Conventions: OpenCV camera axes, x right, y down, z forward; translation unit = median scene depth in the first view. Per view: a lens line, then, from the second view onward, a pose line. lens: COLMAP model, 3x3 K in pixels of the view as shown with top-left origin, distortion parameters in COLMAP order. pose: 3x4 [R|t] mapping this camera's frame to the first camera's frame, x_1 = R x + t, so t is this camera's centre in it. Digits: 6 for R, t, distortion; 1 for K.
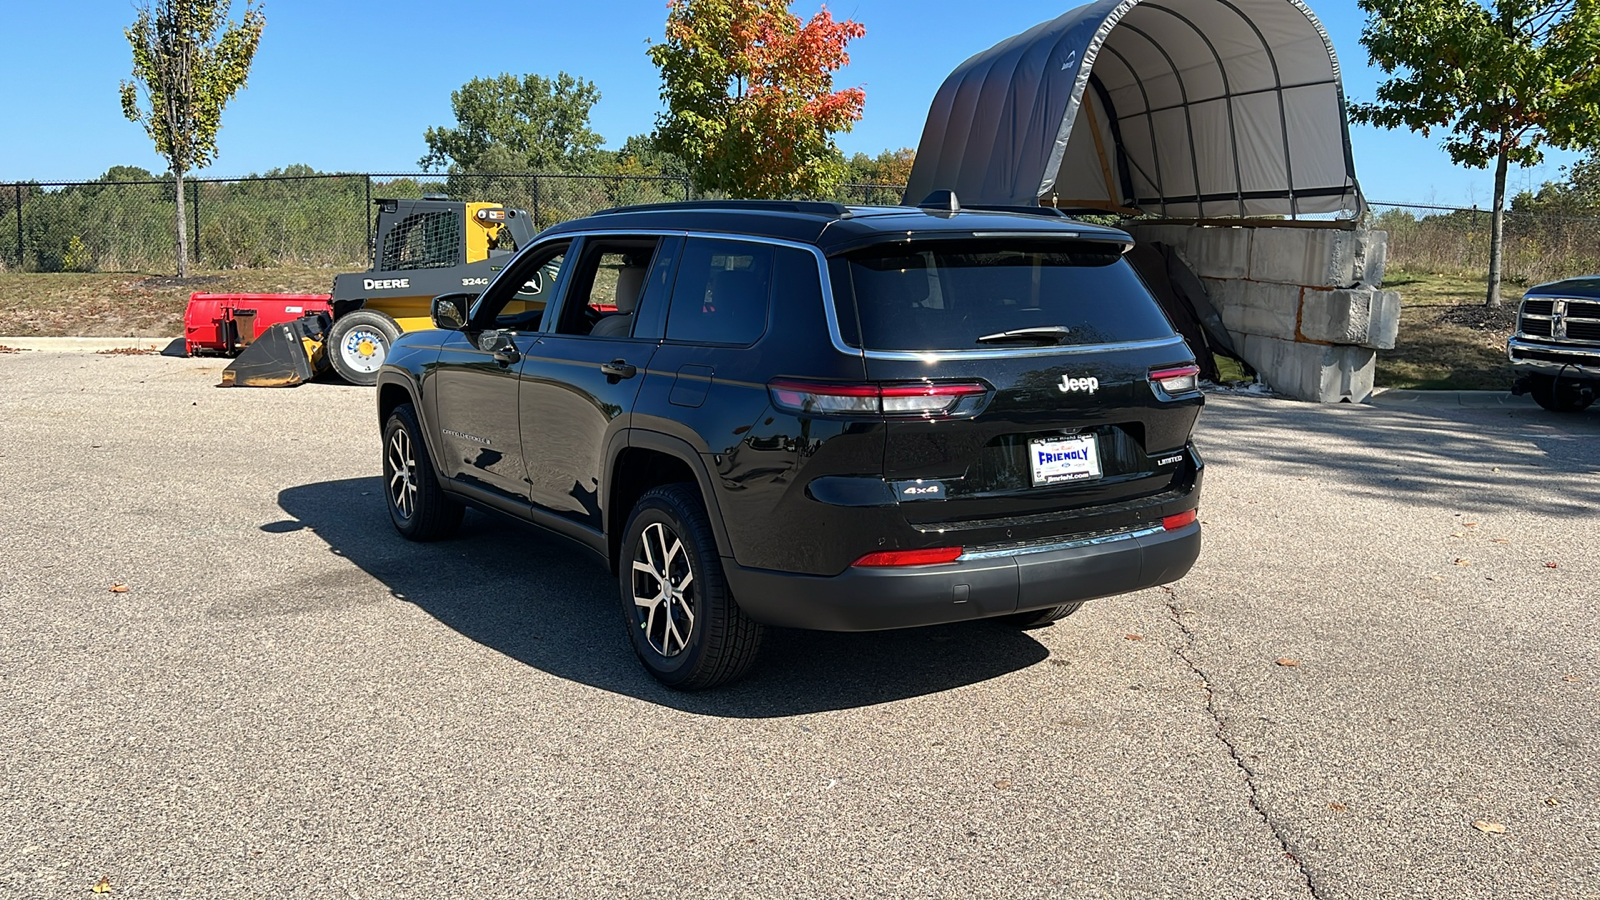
lens RADIAL K [[1358.2, 0, 798.6], [0, 1358.2, 452.0], [0, 0, 1]] dist [0.050078, -0.074848]
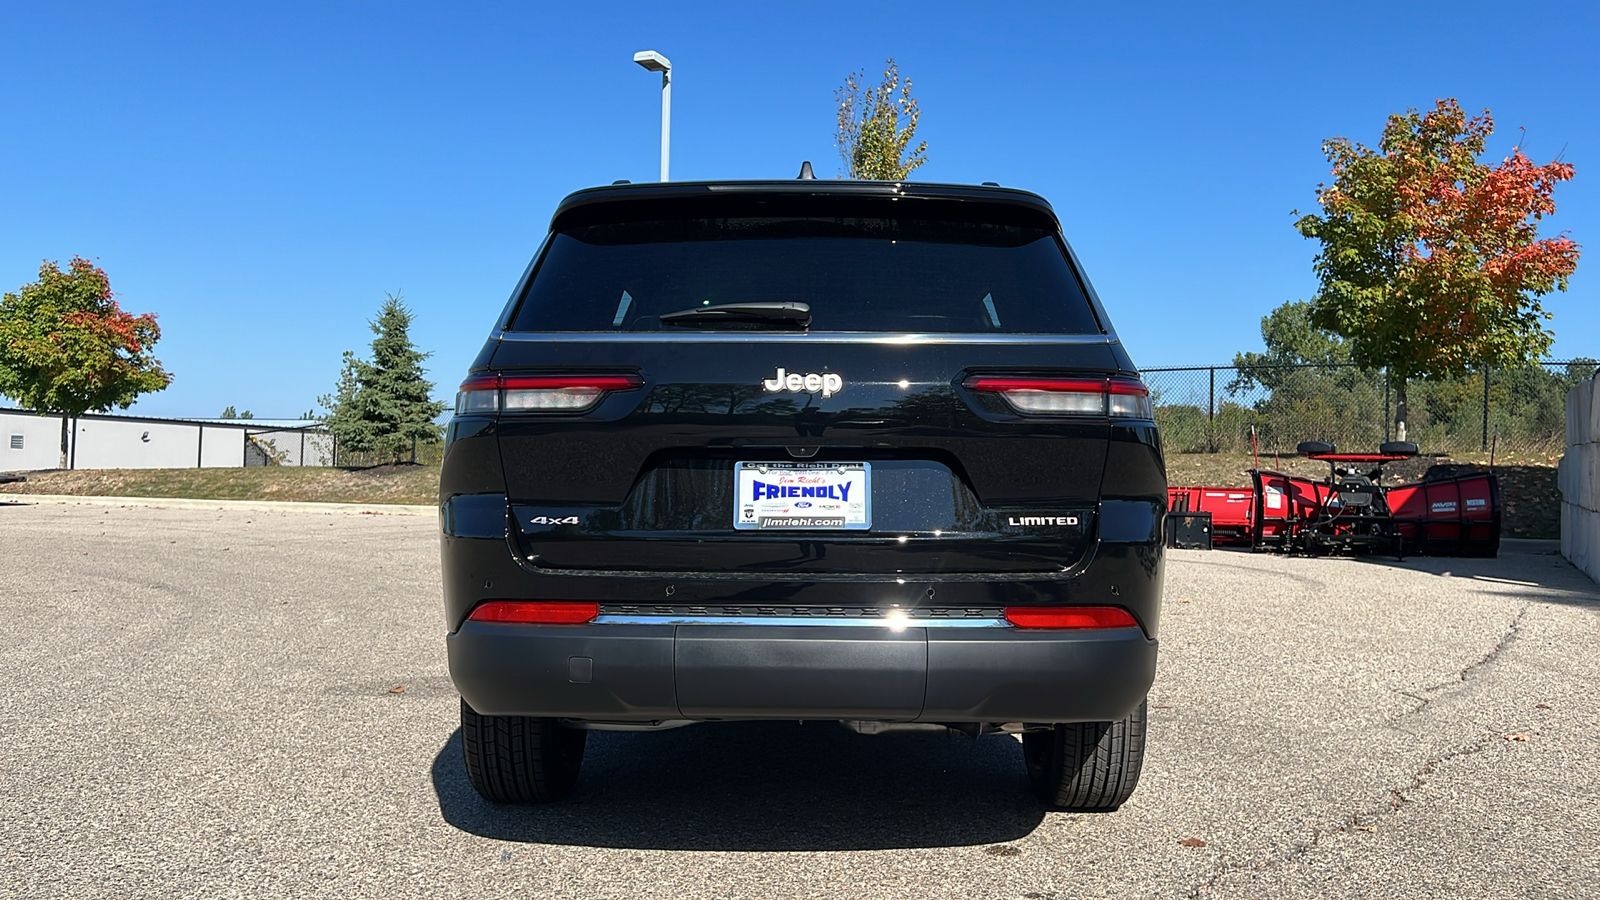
lens RADIAL K [[1358.2, 0, 802.0], [0, 1358.2, 439.8], [0, 0, 1]] dist [0.050078, -0.074848]
pose [[0.833816, -0.014469, -0.551852, 0.162602], [-0.082328, 0.985218, -0.150224, 0.022628], [0.545869, 0.170692, 0.820300, 0.126450]]
